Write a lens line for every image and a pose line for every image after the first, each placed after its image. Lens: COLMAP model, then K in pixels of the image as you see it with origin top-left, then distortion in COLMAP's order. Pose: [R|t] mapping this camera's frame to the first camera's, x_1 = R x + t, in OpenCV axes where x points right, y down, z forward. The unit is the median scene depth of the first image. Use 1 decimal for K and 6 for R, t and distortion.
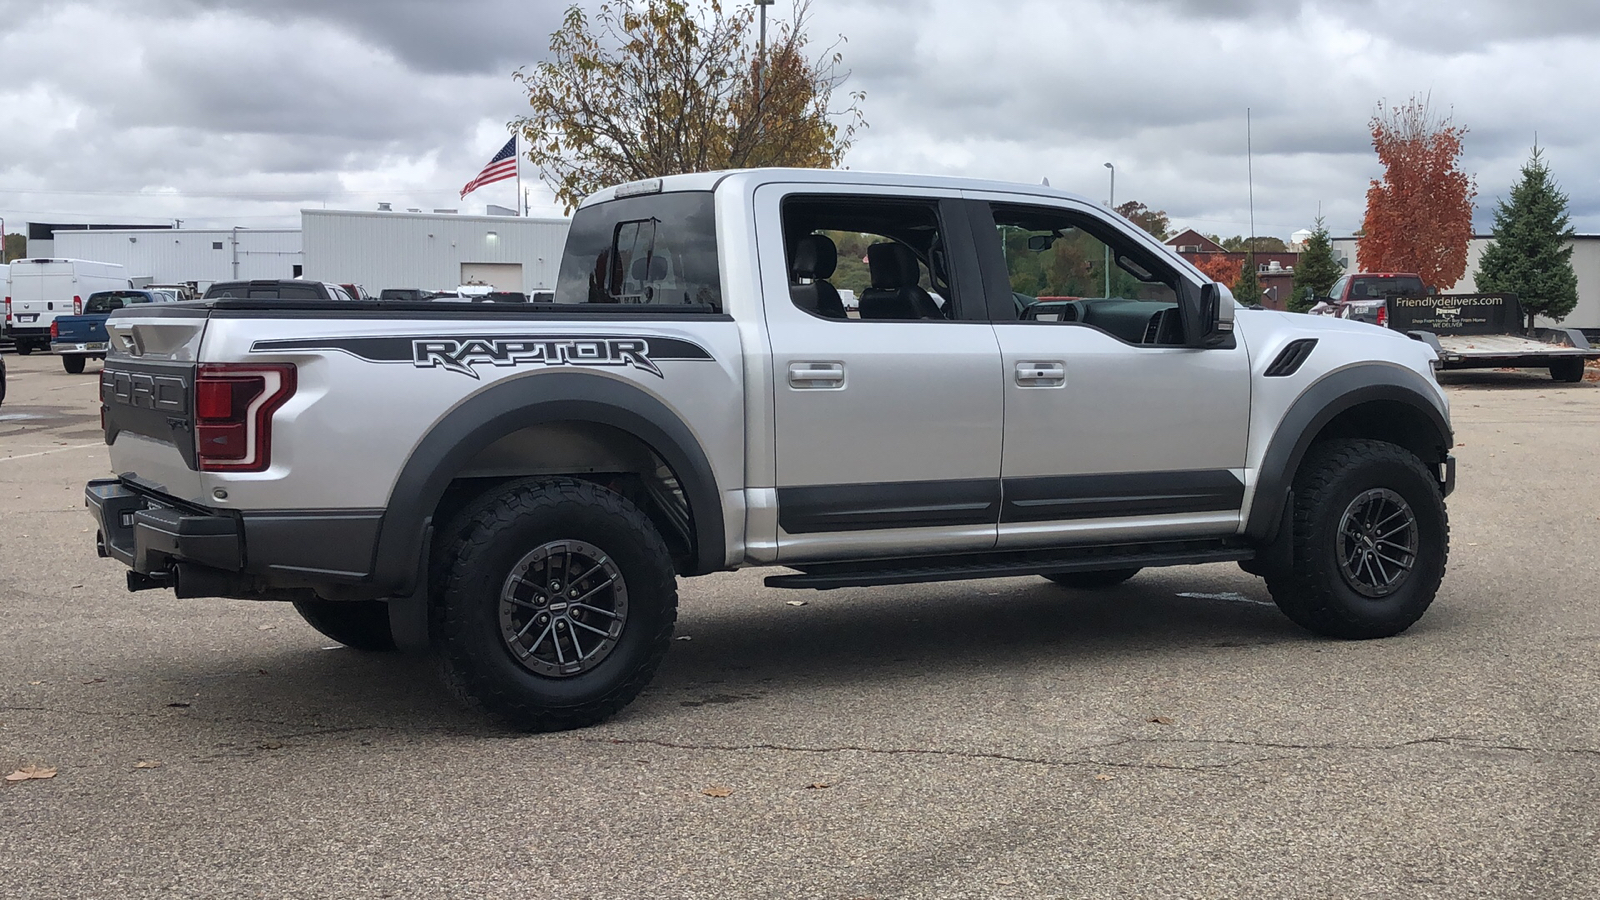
lens RADIAL K [[1964.8, 0, 797.3], [0, 1964.8, 410.1], [0, 0, 1]] dist [0.207664, -0.799935]
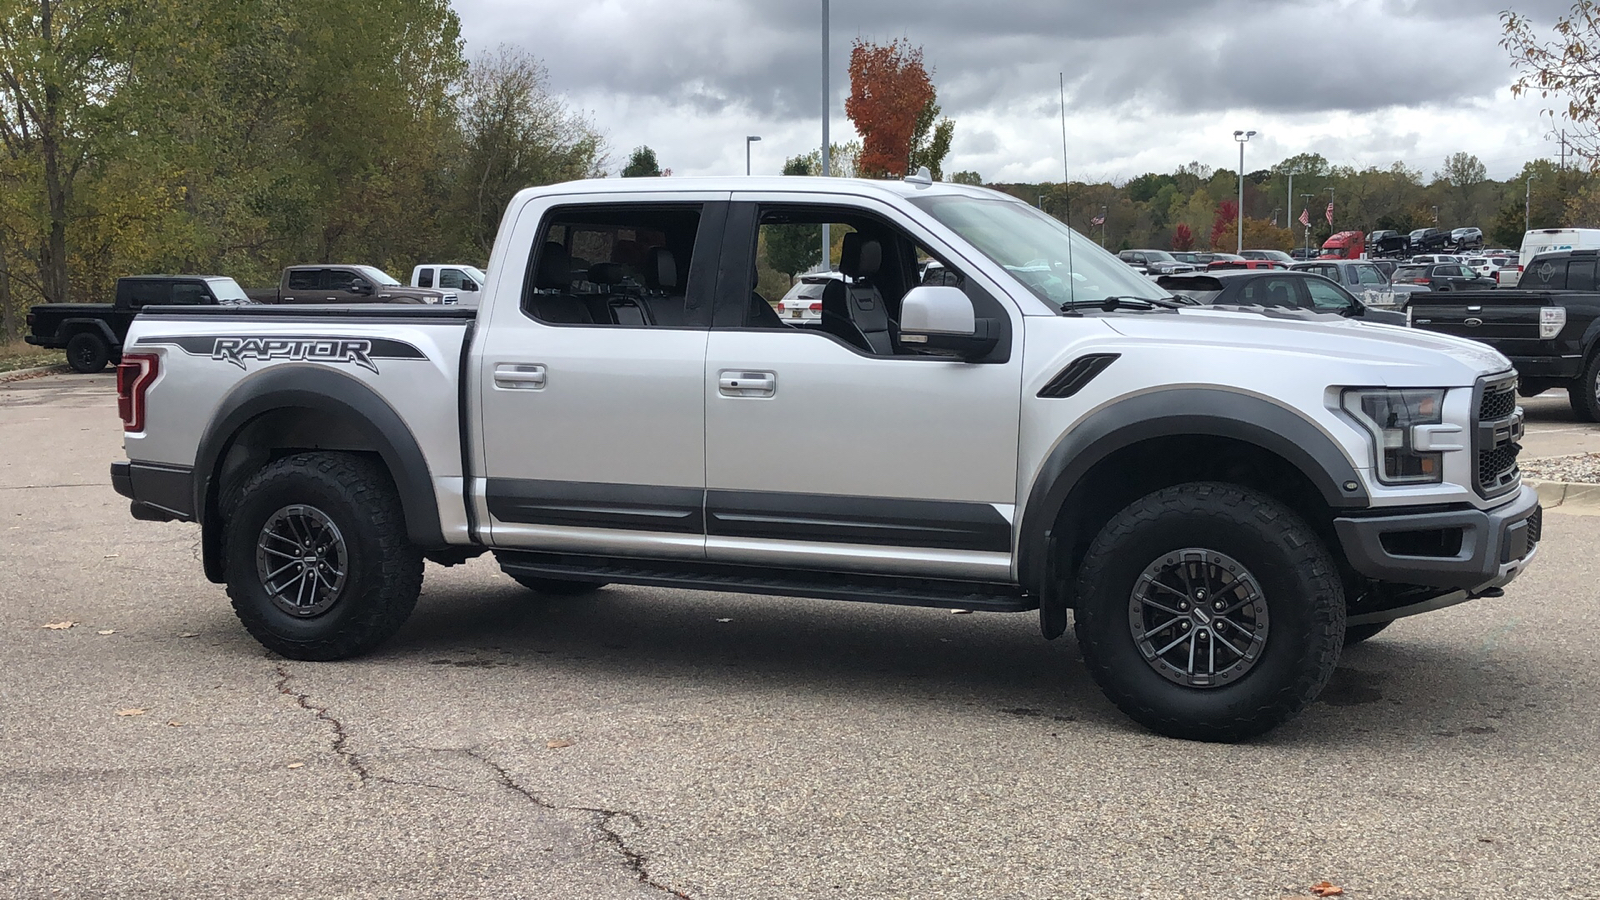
lens RADIAL K [[1964.8, 0, 797.3], [0, 1964.8, 410.1], [0, 0, 1]] dist [0.207664, -0.799935]
pose [[0.583208, 0.050080, -0.810778, 1.037050], [-0.032698, 0.998736, 0.038169, -0.048529], [0.811665, 0.004250, 0.584108, 0.529547]]
